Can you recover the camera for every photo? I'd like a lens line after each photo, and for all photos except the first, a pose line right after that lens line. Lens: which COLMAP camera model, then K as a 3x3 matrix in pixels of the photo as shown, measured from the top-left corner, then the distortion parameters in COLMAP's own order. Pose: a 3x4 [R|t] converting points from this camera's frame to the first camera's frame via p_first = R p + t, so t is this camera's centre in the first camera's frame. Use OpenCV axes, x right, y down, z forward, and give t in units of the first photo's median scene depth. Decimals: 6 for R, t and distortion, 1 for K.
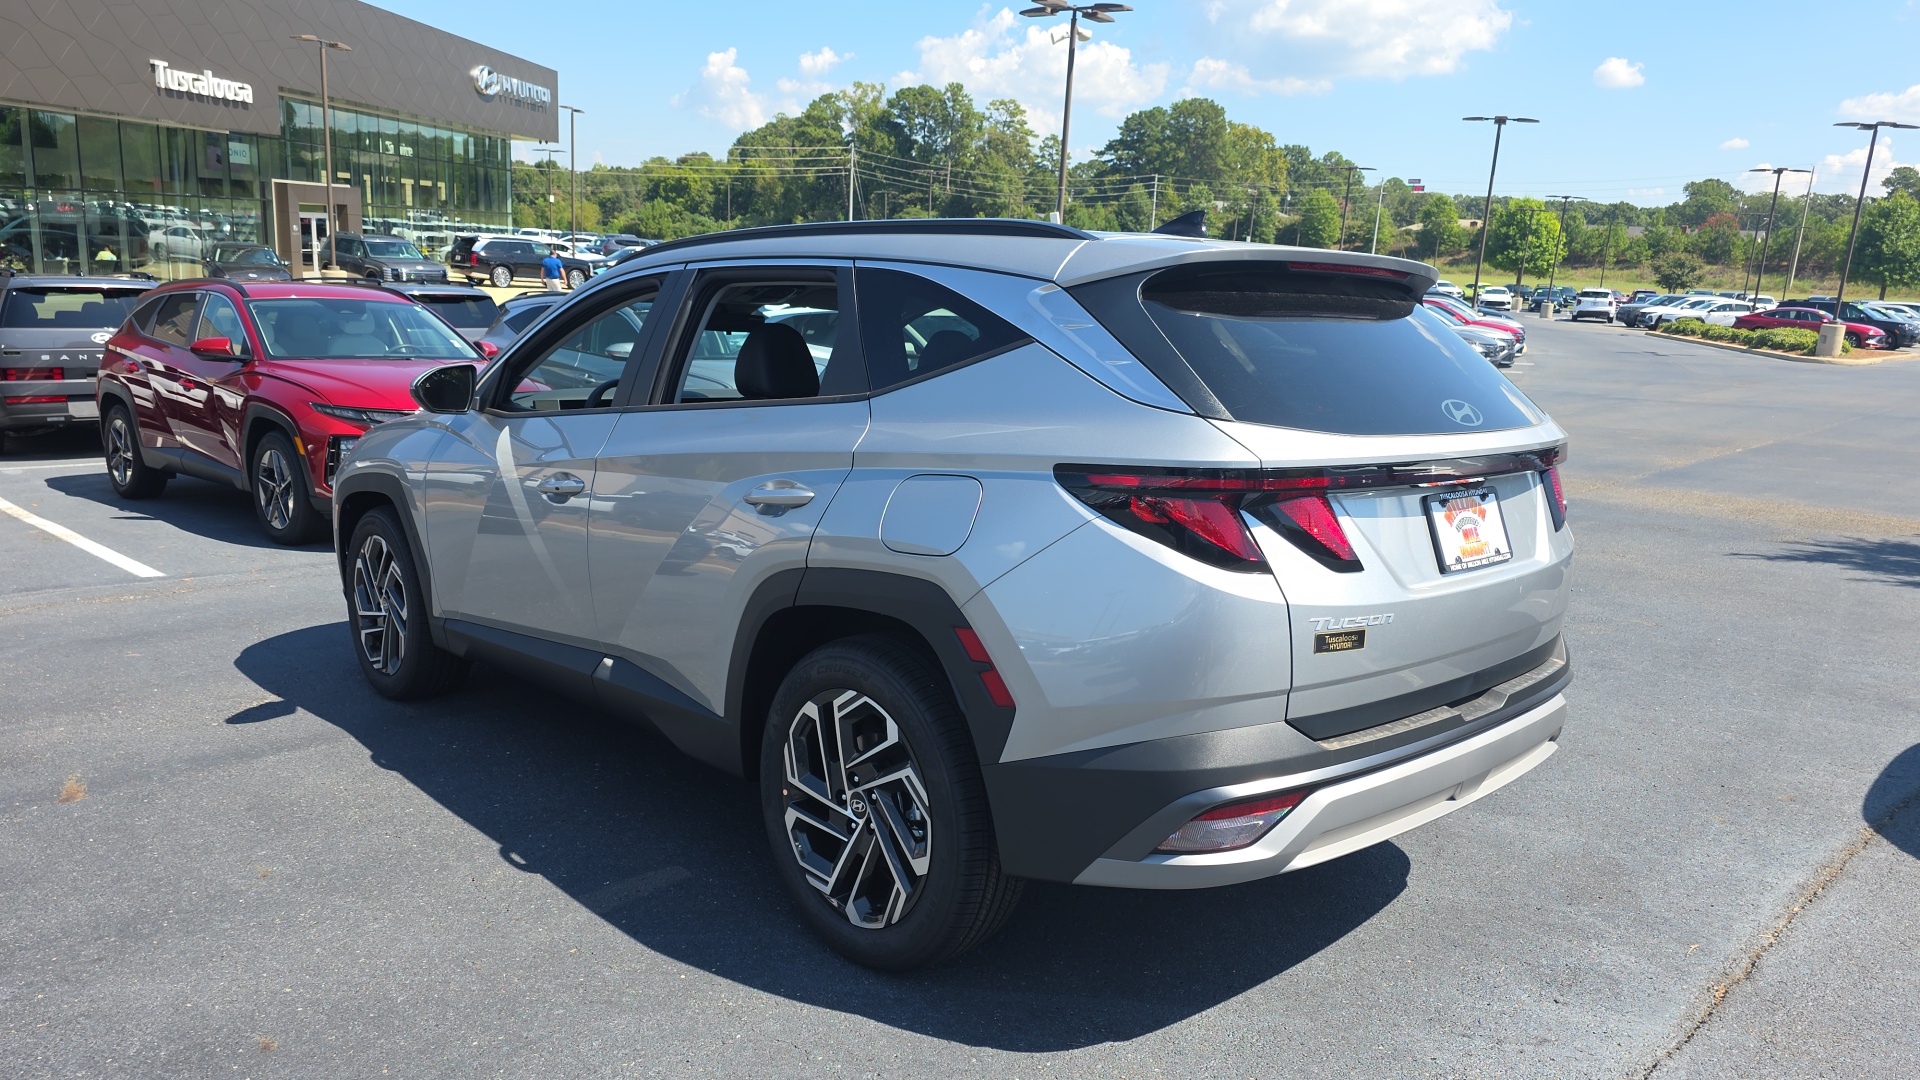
lens RADIAL K [[1338.5, 0, 949.8], [0, 1338.5, 544.8], [0, 0, 1]] dist [0.043119, -0.056342]
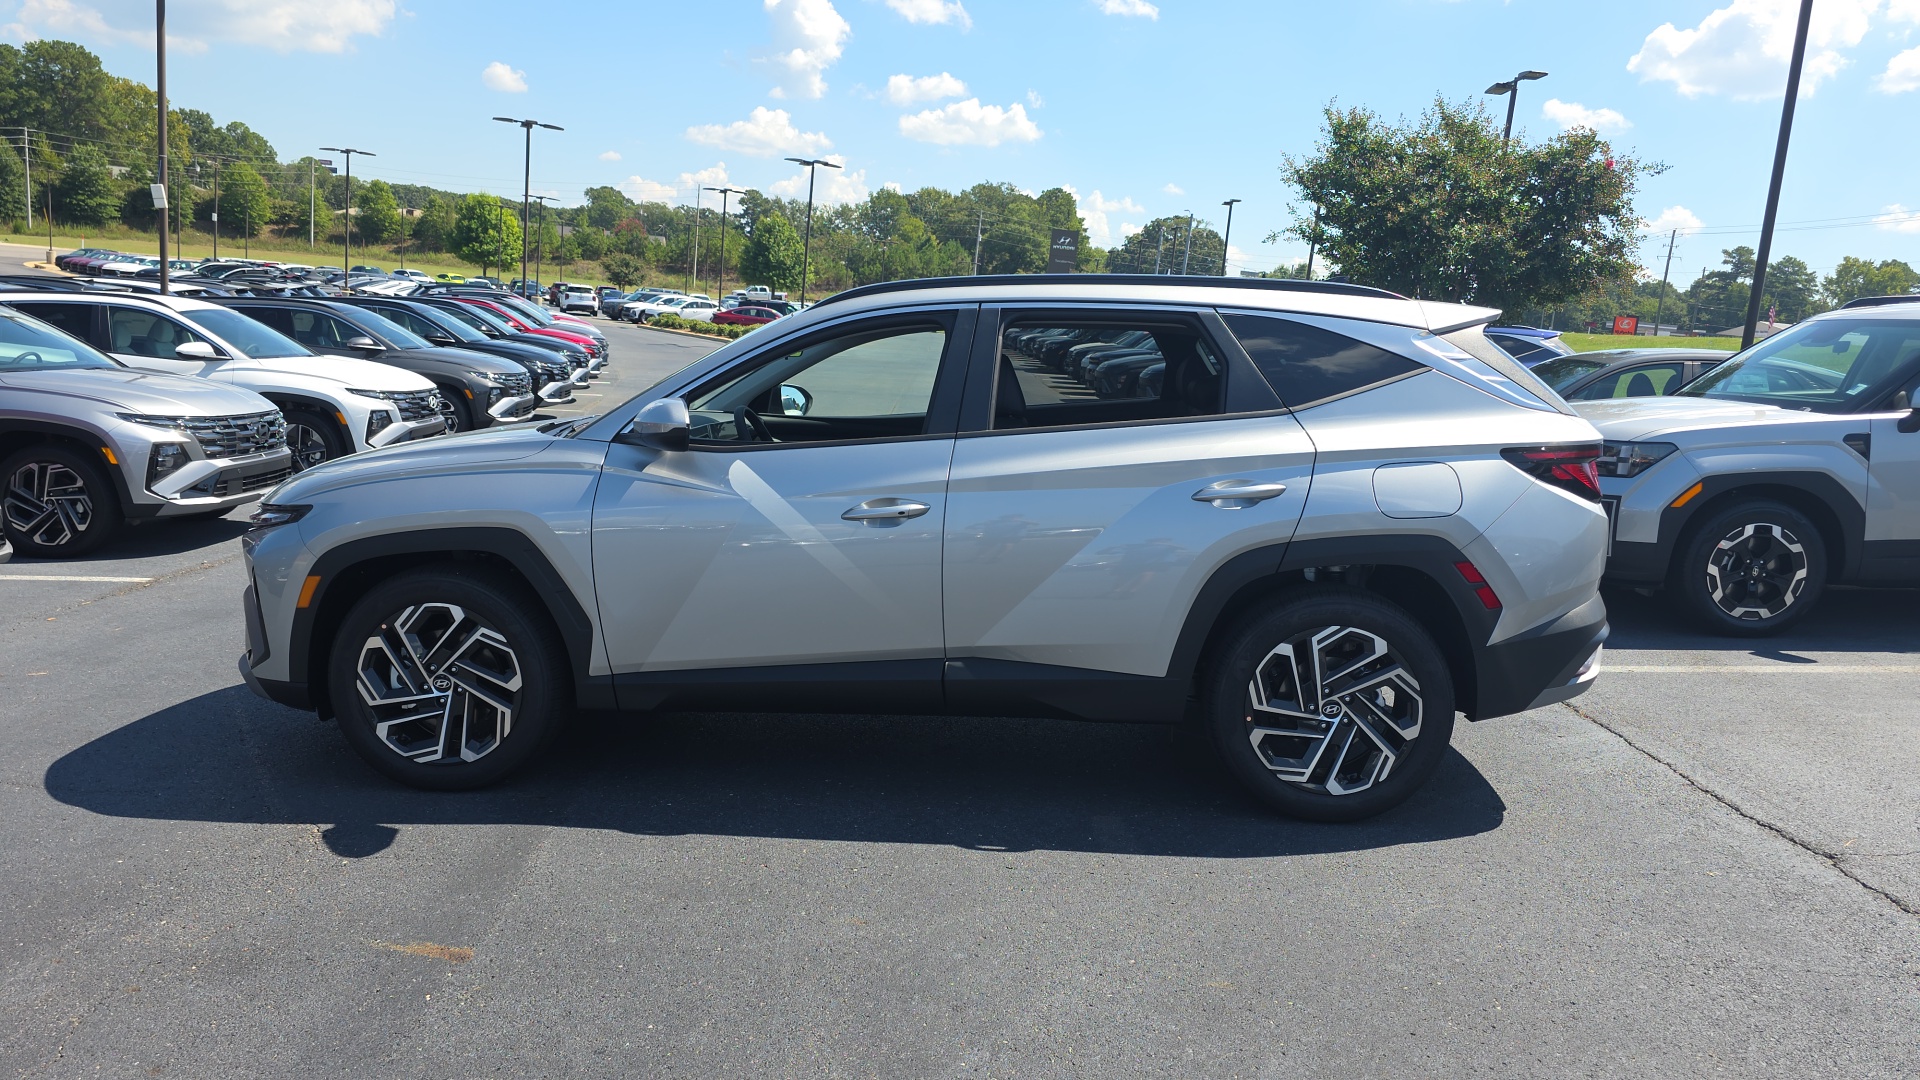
lens RADIAL K [[1338.5, 0, 949.8], [0, 1338.5, 544.8], [0, 0, 1]] dist [0.043119, -0.056342]
pose [[0.701493, -0.109471, 0.704218, -0.142231], [0.102110, 0.993376, 0.052705, -0.009478], [-0.705323, 0.034936, 0.708024, 0.032131]]
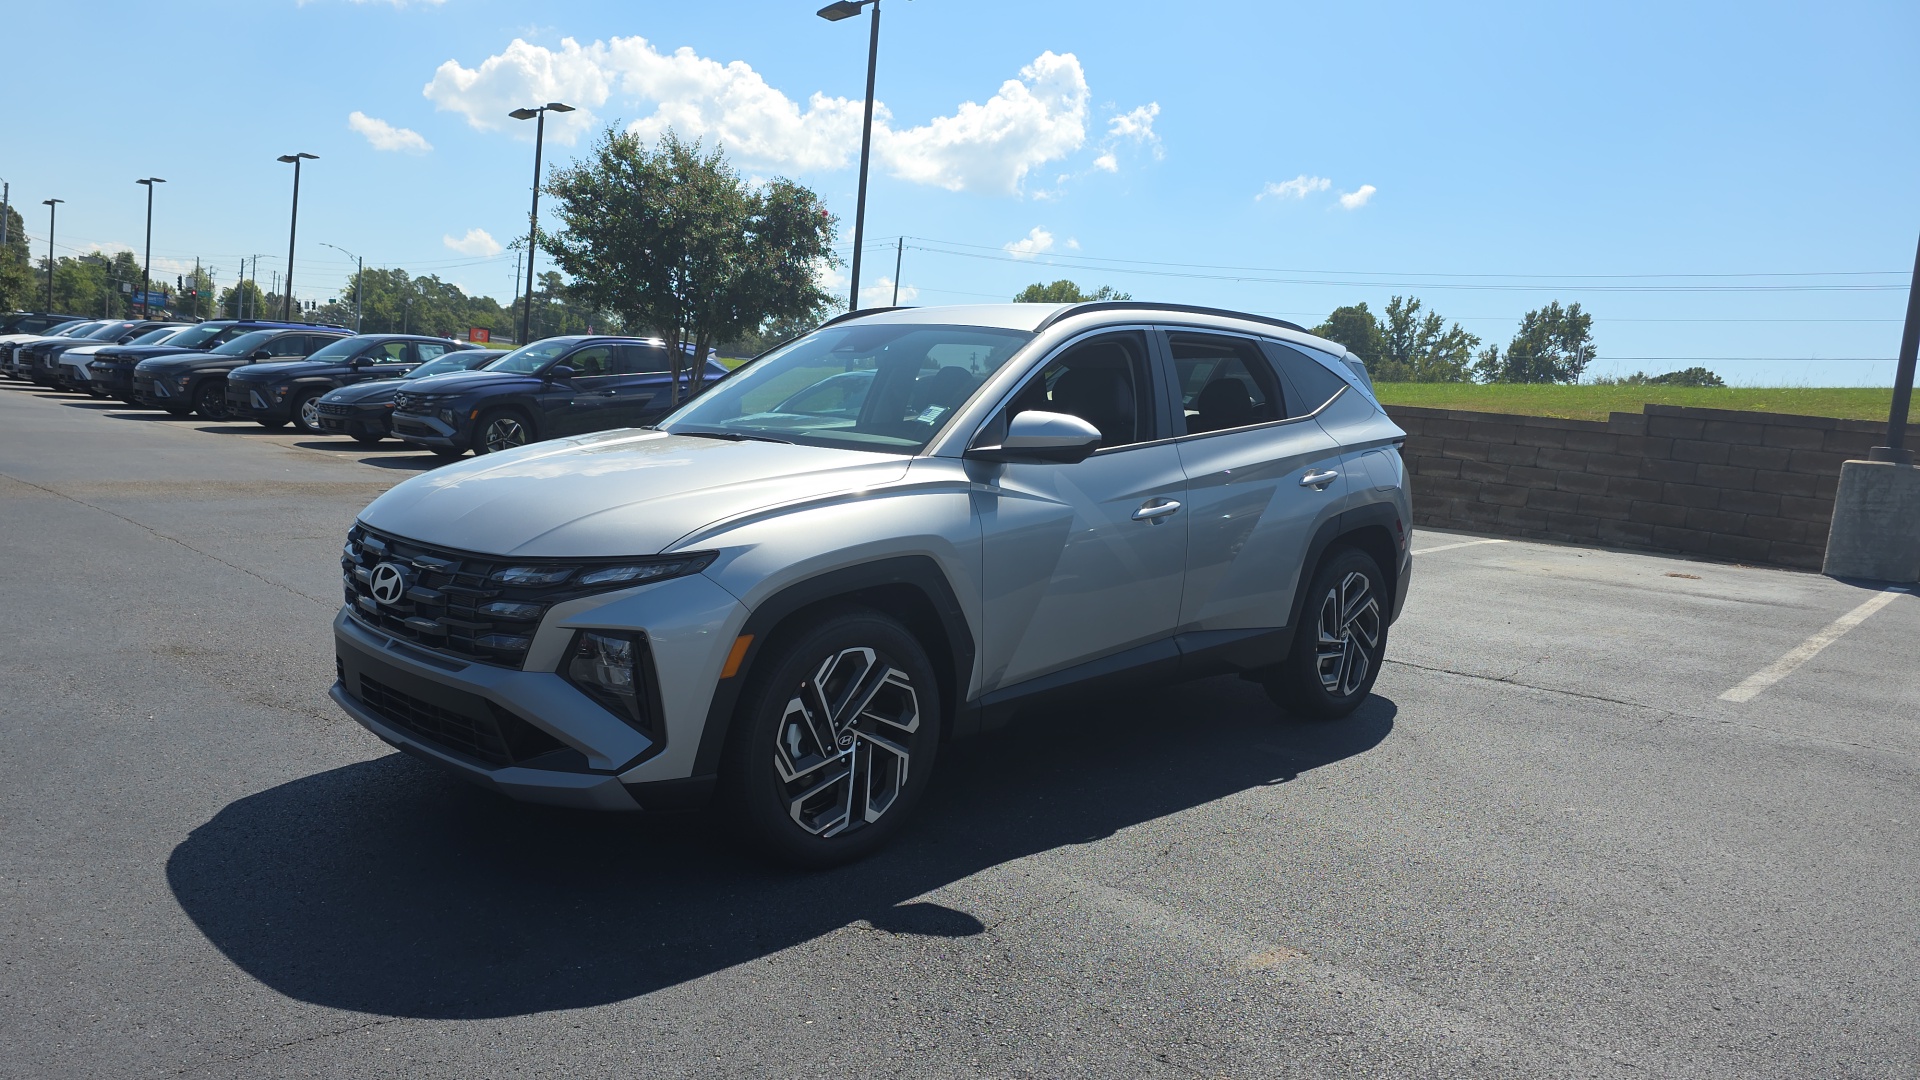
lens RADIAL K [[1300.6, 0, 948.2], [0, 1300.6, 572.8], [0, 0, 1]] dist [0.052846, -0.050980]
pose [[-0.050751, -0.159359, 0.985915, -0.202370], [0.112861, 0.979949, 0.164204, -0.028132], [-0.992314, 0.119605, -0.031748, 0.175765]]
